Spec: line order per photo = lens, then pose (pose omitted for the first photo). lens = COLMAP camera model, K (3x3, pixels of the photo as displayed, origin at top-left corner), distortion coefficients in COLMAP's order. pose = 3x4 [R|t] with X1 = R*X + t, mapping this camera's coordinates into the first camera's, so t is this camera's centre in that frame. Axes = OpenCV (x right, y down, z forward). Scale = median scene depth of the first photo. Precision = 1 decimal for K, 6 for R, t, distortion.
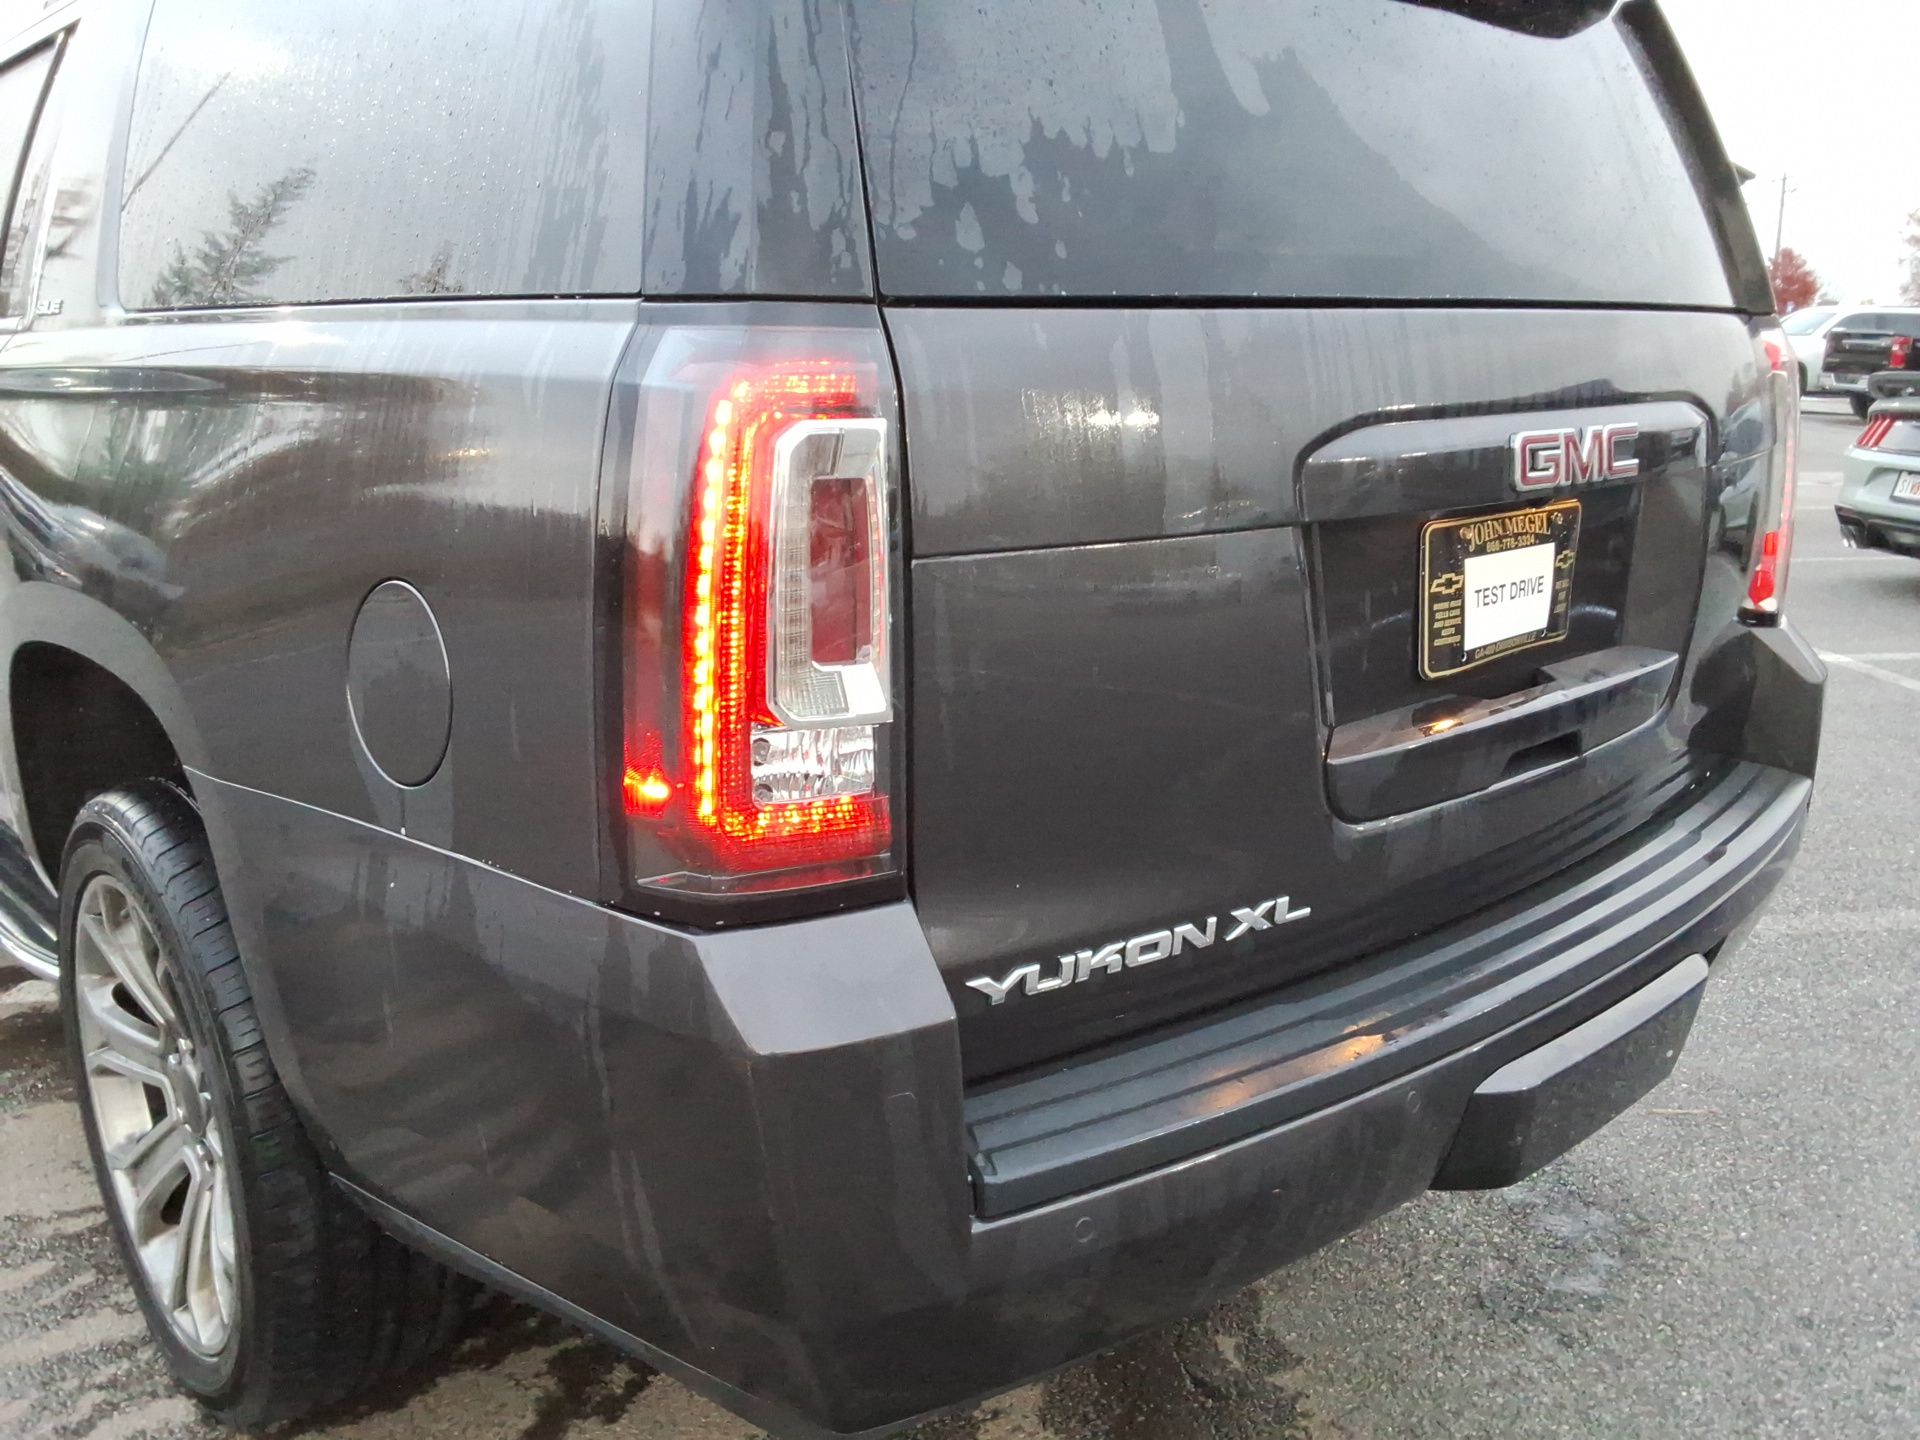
lens RADIAL K [[1528.0, 0, 964.9], [0, 1528.0, 706.9], [0, 0, 1]] dist [0.130129, -0.208860]
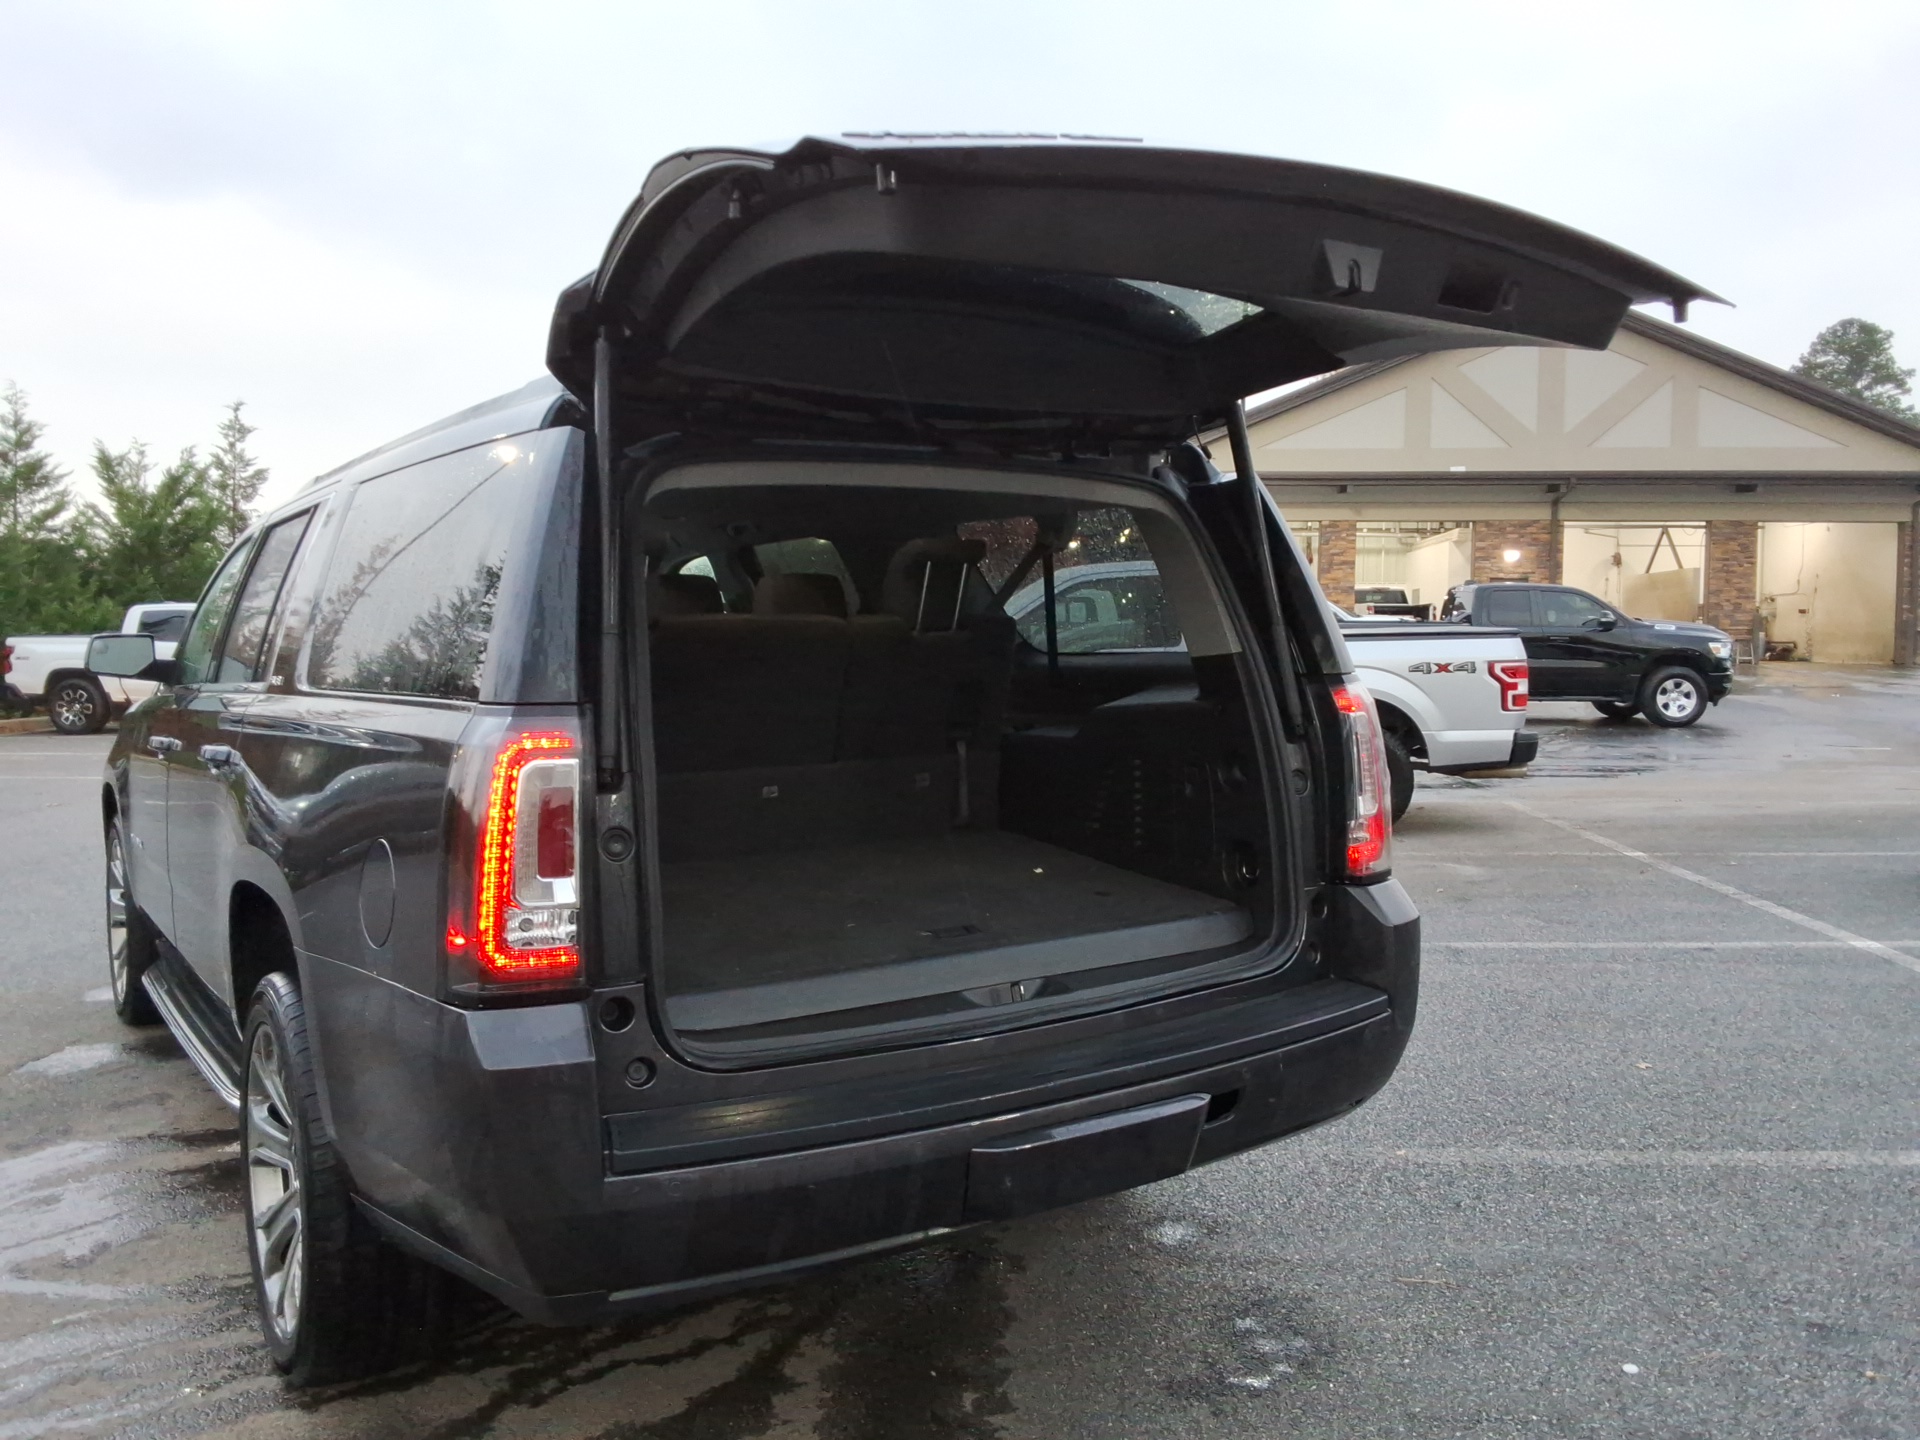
lens RADIAL K [[1519.9, 0, 971.5], [0, 1519.9, 716.3], [0, 0, 1]] dist [0.128665, -0.241329]
pose [[0.987330, -0.001915, -0.158667, 0.409648], [-0.026239, 0.984191, -0.175153, 0.052571], [0.156494, 0.177098, 0.971672, -0.478134]]
